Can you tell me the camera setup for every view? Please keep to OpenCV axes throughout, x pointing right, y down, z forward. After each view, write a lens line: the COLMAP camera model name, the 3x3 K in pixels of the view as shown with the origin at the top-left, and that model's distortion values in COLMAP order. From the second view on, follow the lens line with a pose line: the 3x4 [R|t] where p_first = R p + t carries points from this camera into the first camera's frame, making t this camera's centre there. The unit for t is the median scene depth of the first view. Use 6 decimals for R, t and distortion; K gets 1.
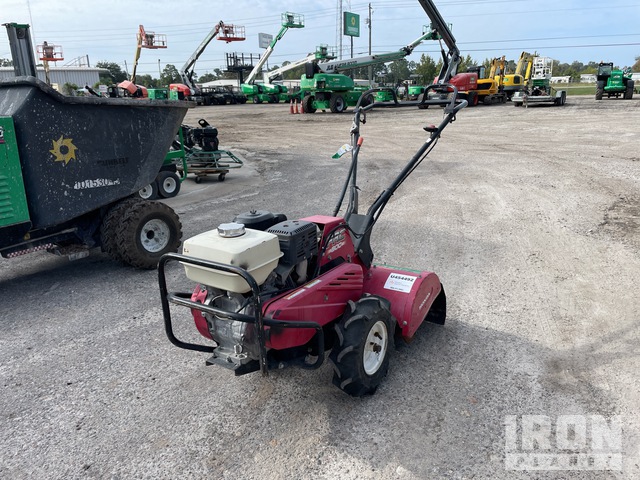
lens RADIAL K [[481.2, 0, 320.0], [0, 481.2, 240.0], [0, 0, 1]] dist [0.024647, -0.000464]
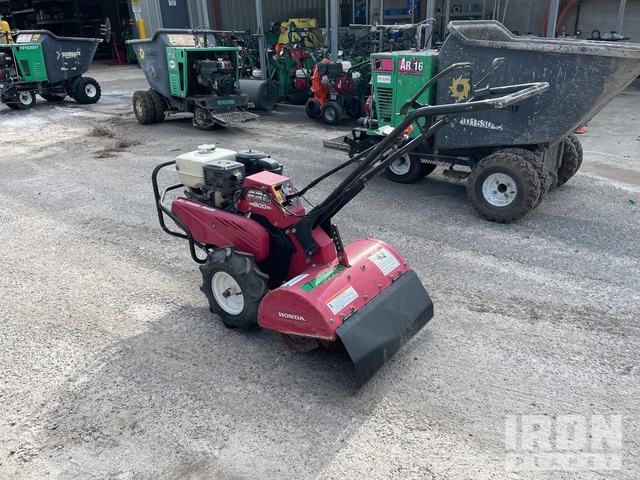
lens RADIAL K [[481.2, 0, 320.0], [0, 481.2, 240.0], [0, 0, 1]] dist [0.024647, -0.000464]
pose [[-0.060977, 0.429443, -0.901033, 0.686581], [-0.266031, 0.863067, 0.429351, -0.278575], [0.962034, 0.265883, 0.061618, 0.702702]]
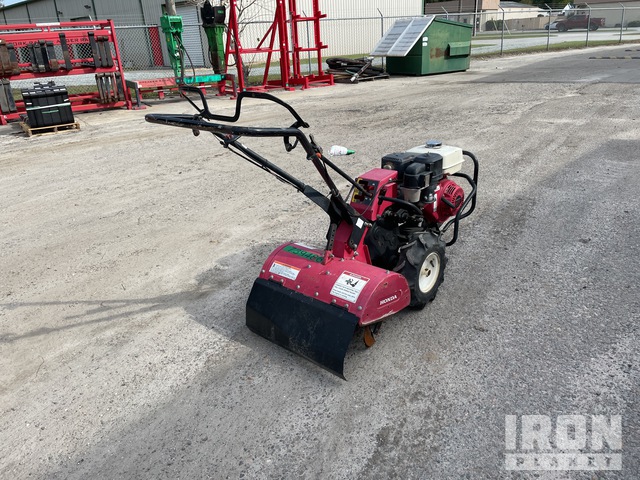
lens RADIAL K [[481.2, 0, 320.0], [0, 481.2, 240.0], [0, 0, 1]] dist [0.024647, -0.000464]
pose [[-0.986277, 0.027014, 0.162872, -0.034635], [0.124355, 0.770455, 0.625248, -0.452975], [-0.108595, 0.636922, -0.763241, 1.336314]]
